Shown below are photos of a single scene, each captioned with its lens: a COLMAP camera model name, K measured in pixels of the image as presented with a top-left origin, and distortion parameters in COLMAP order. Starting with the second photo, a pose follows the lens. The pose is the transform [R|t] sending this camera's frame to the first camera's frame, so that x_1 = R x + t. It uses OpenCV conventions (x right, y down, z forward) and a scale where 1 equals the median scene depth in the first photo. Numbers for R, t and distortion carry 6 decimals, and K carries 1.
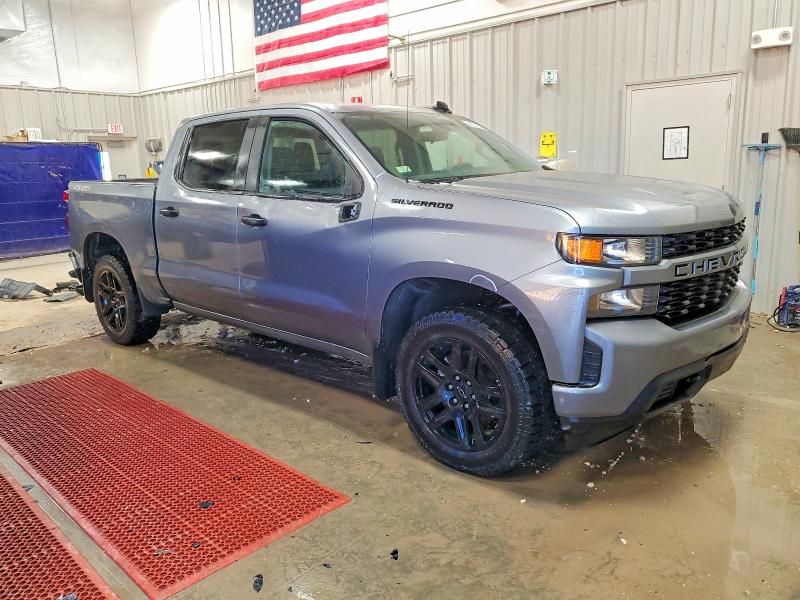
lens RADIAL K [[685.9, 0, 400.0], [0, 685.9, 300.0], [0, 0, 1]] dist [0.024652, -0.002951]
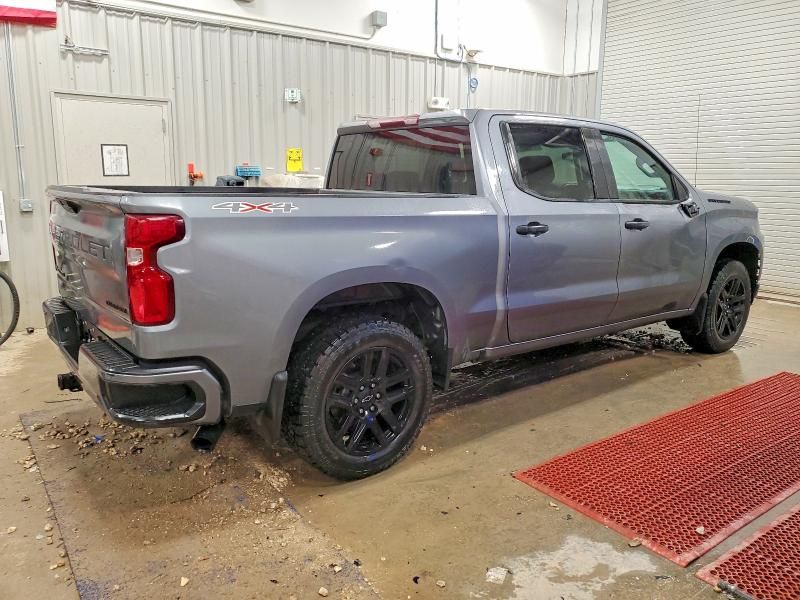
lens RADIAL K [[646.2, 0, 399.7], [0, 646.2, 310.8], [0, 0, 1]] dist [0.004821, -0.003593]
pose [[0.108598, -0.173226, 0.978877, -0.811909], [0.180674, 0.971739, 0.151918, -0.130308], [-0.977529, 0.160360, 0.136826, 0.787026]]
